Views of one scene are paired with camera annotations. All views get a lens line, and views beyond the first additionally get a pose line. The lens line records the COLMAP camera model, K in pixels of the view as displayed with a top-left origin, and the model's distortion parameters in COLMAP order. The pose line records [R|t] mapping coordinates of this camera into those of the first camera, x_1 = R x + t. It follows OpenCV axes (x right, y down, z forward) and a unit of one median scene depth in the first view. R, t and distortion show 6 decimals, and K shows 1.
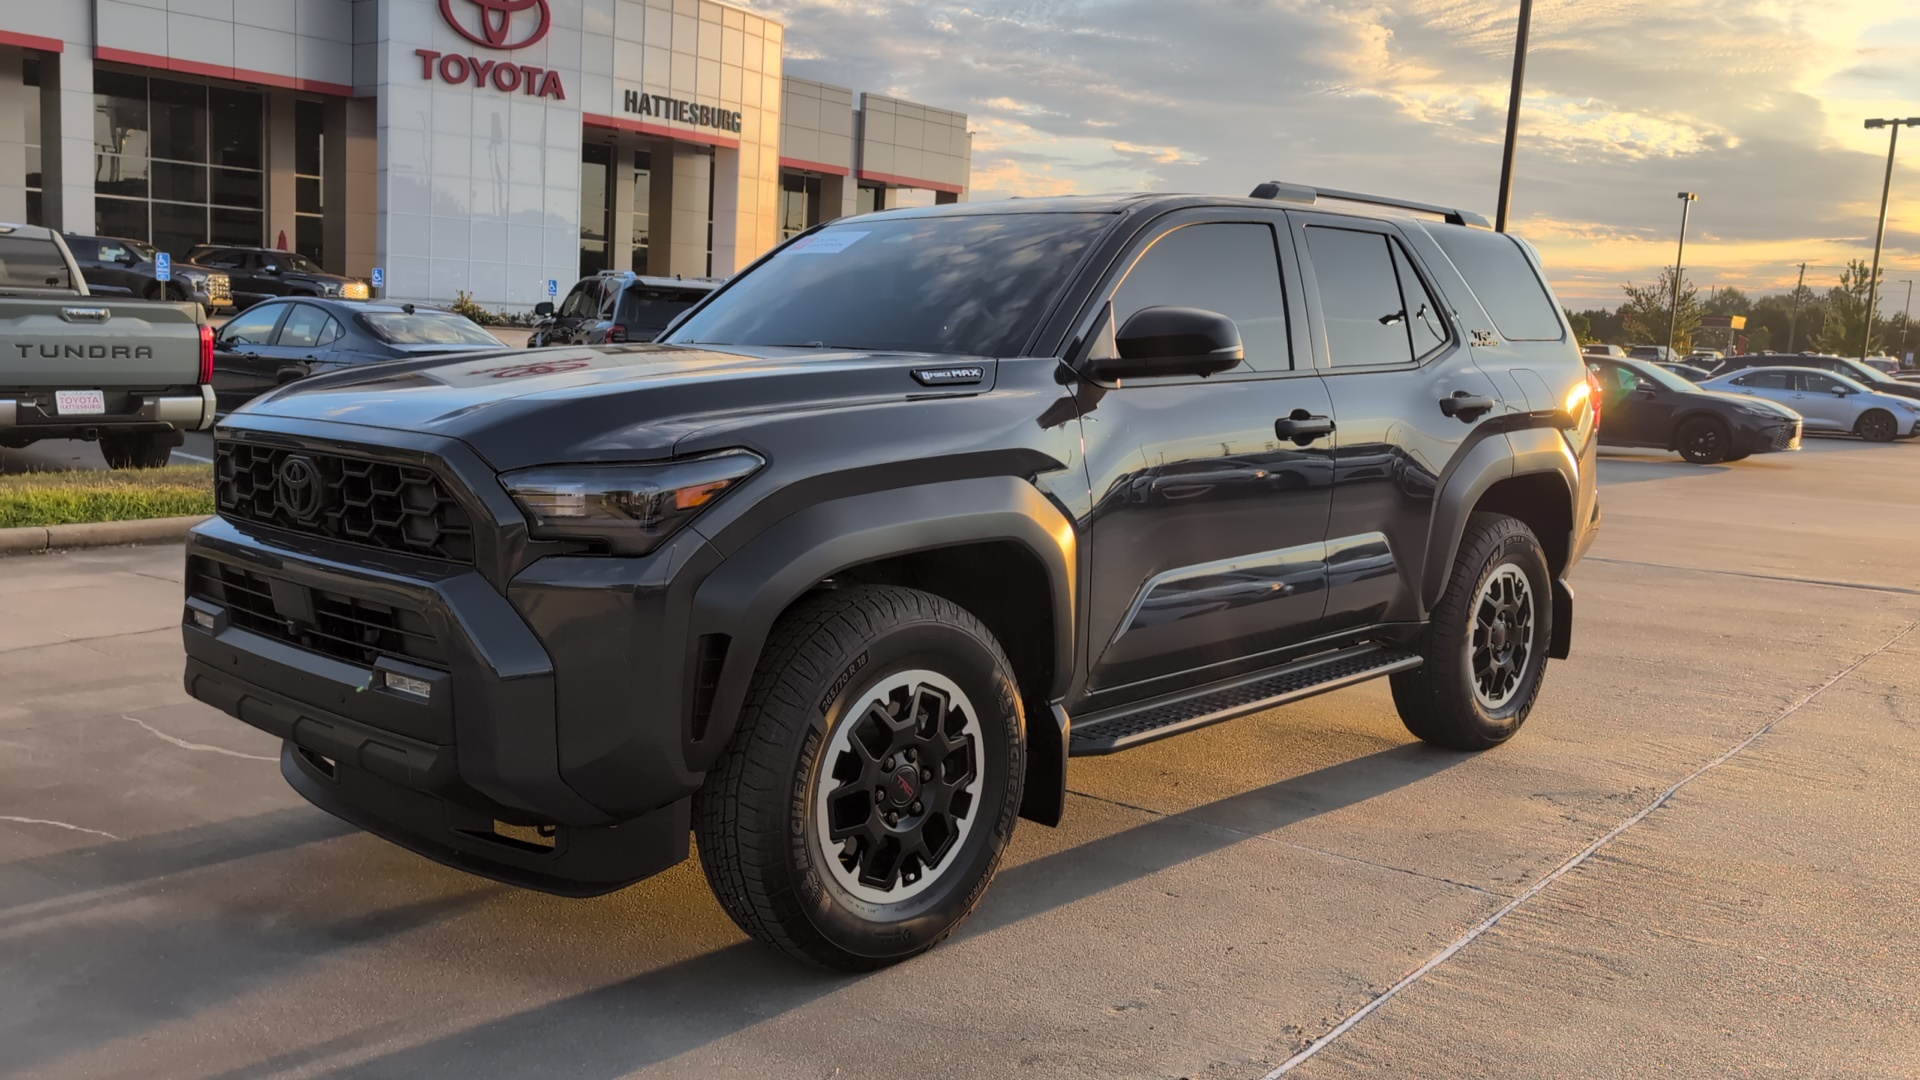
lens RADIAL K [[1630.4, 0, 960.0], [0, 1630.4, 540.0], [0, 0, 1]] dist [0.009603, 0.009800]
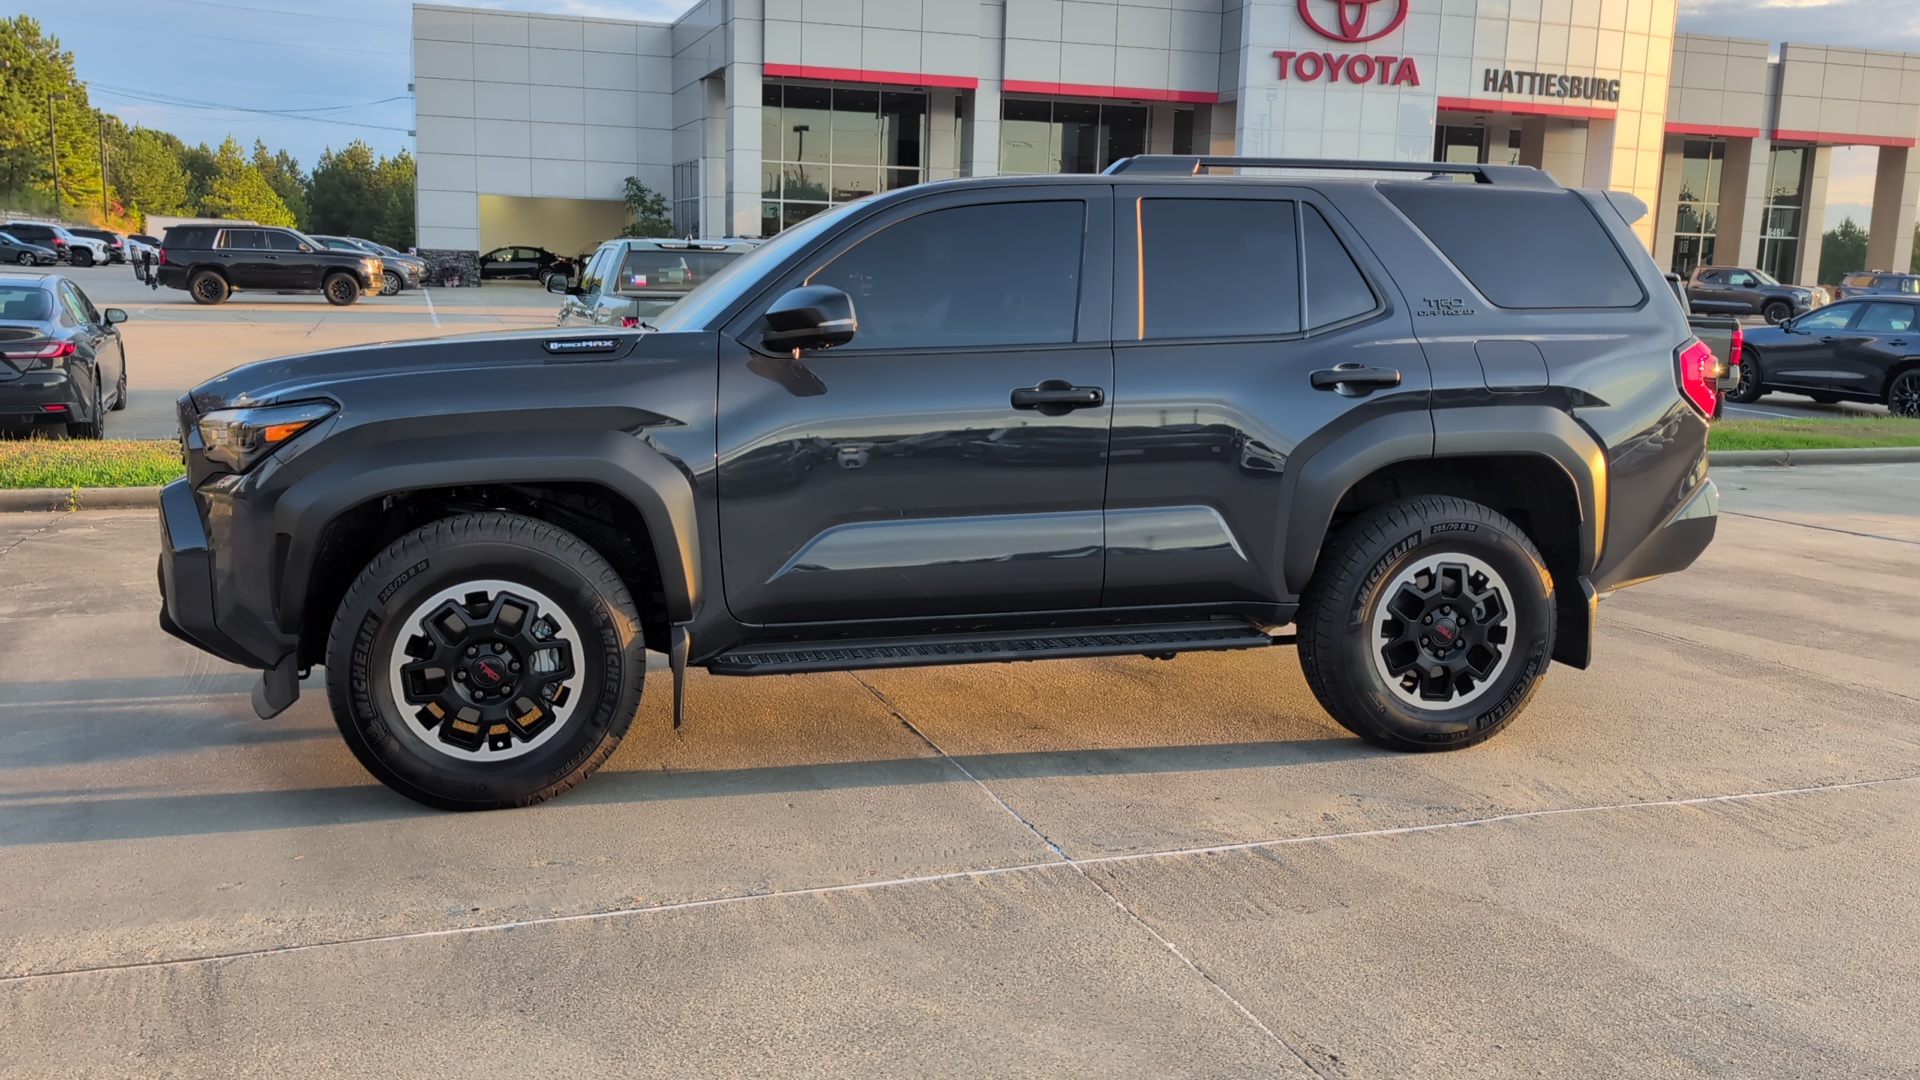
lens RADIAL K [[1630.4, 0, 960.0], [0, 1630.4, 540.0], [0, 0, 1]] dist [0.009603, 0.009800]
pose [[0.839835, 0.055616, -0.539986, 0.080288], [-0.051712, 0.998411, 0.022404, 0.000118], [0.540374, 0.009109, 0.841376, 0.010652]]
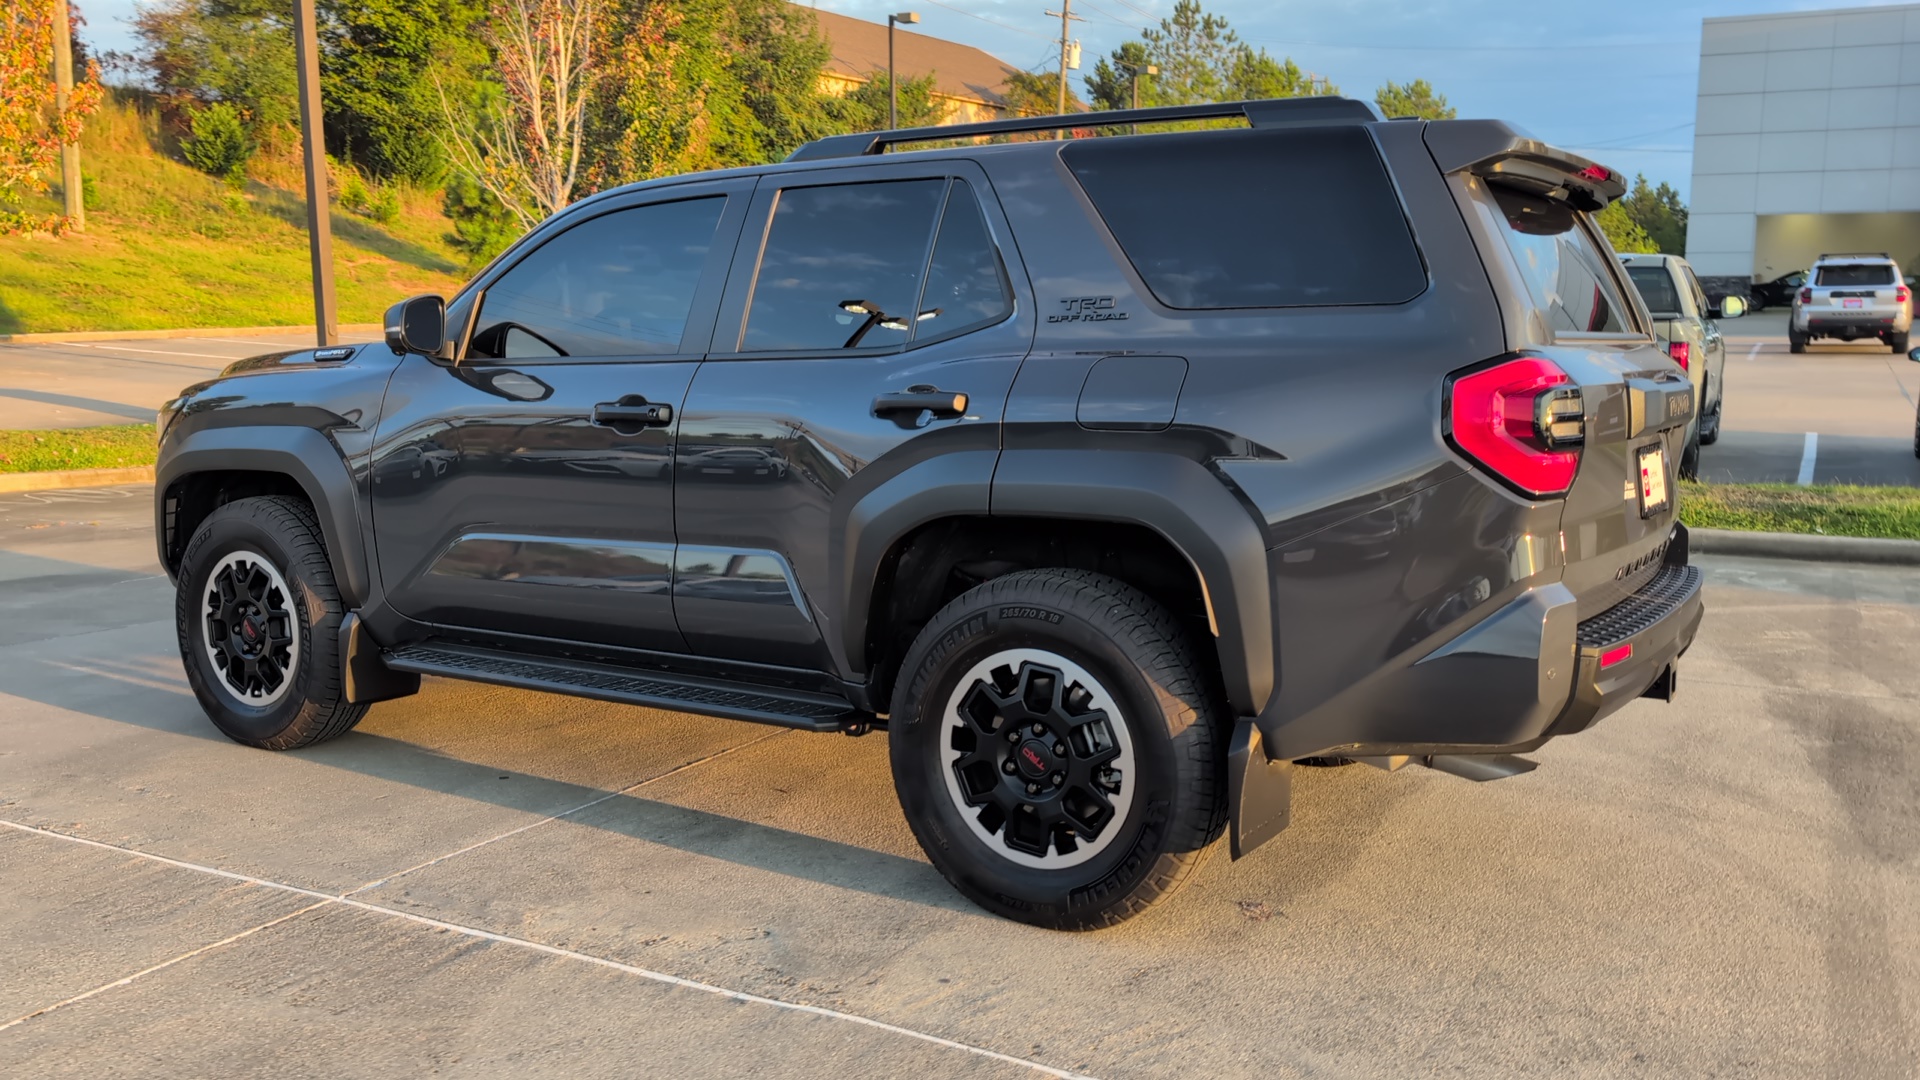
lens RADIAL K [[1574.7, 0, 953.5], [0, 1574.7, 510.1], [0, 0, 1]] dist [0.010284, 0.000575]
pose [[0.194705, 0.068547, -0.978464, 0.126703], [-0.125571, 0.991089, 0.044444, -0.008720], [0.972791, 0.114214, 0.201577, 0.111435]]
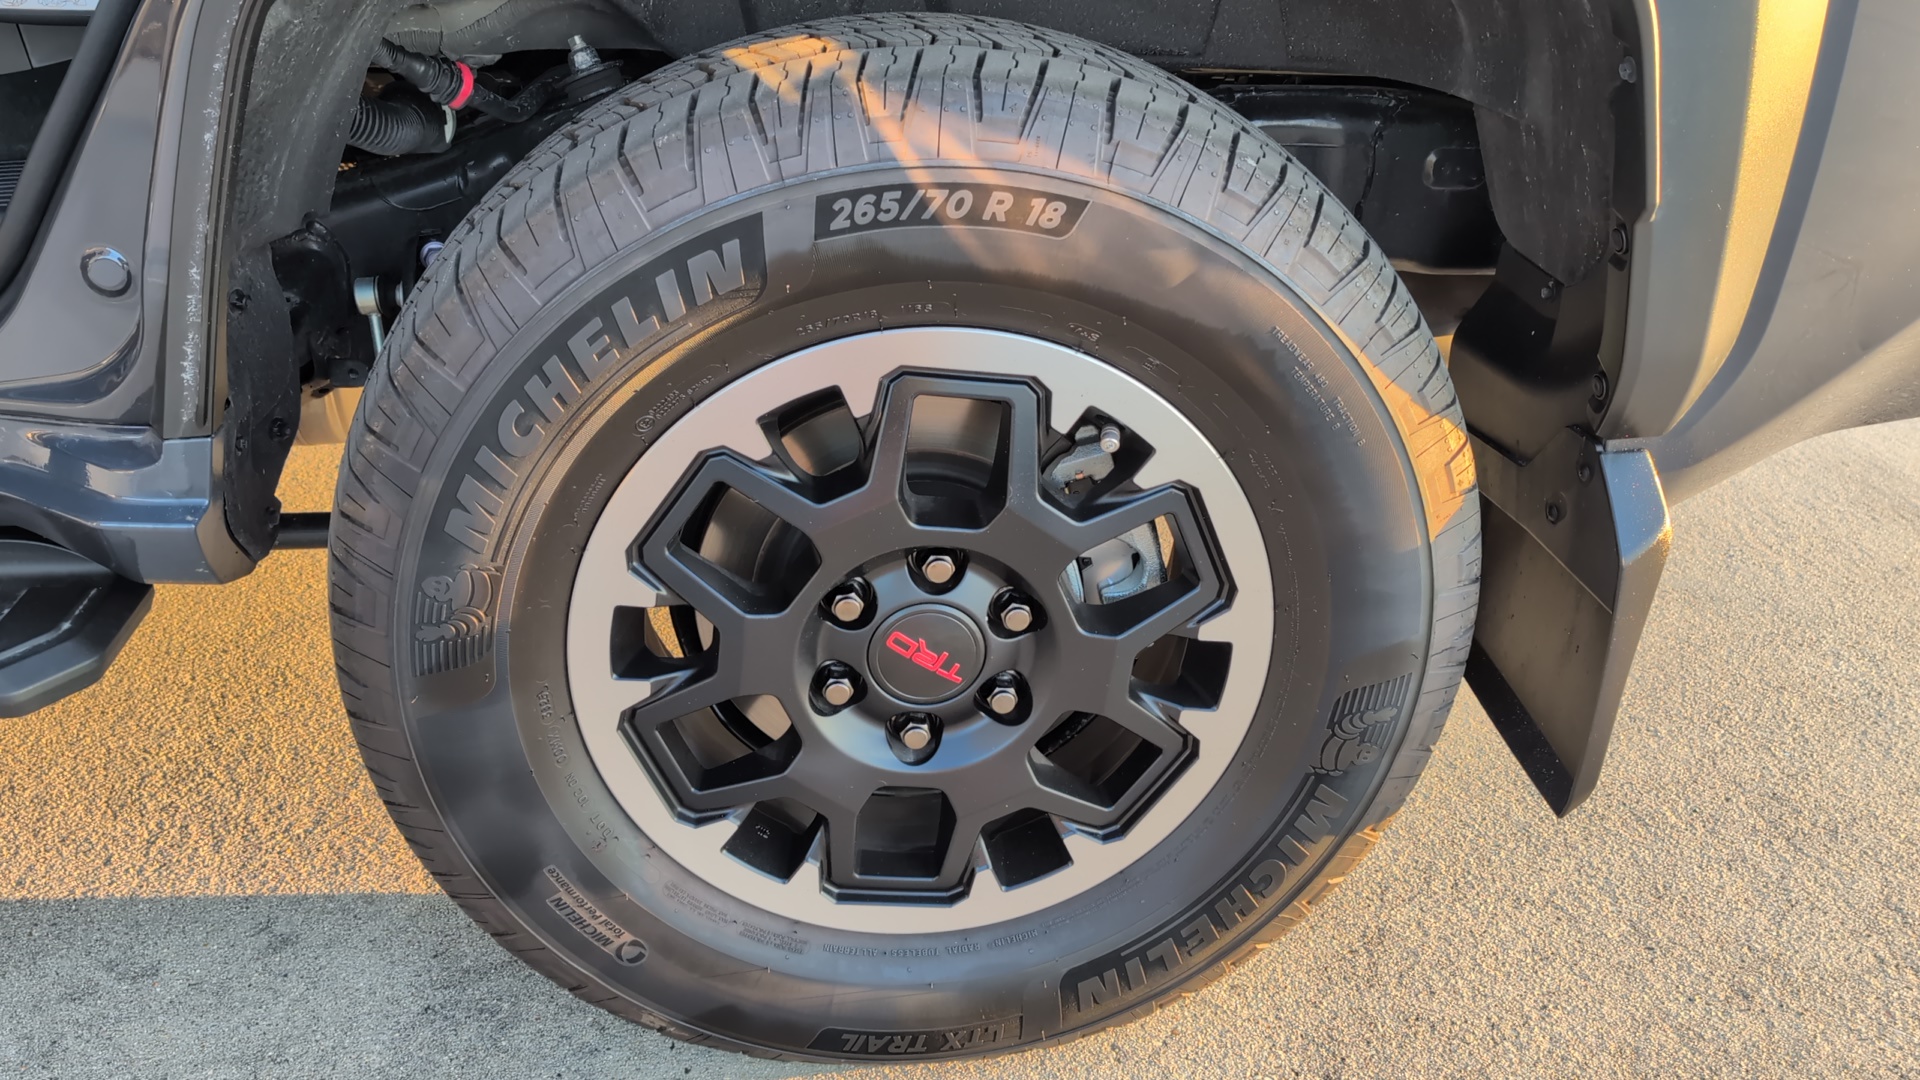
lens RADIAL K [[1574.7, 0, 953.5], [0, 1574.7, 510.1], [0, 0, 1]] dist [0.010284, 0.000575]
pose [[0.761770, 0.294965, -0.576804, 0.059814], [-0.097576, 0.932420, 0.347953, -0.003807], [0.640458, -0.208778, 0.739071, 0.115446]]
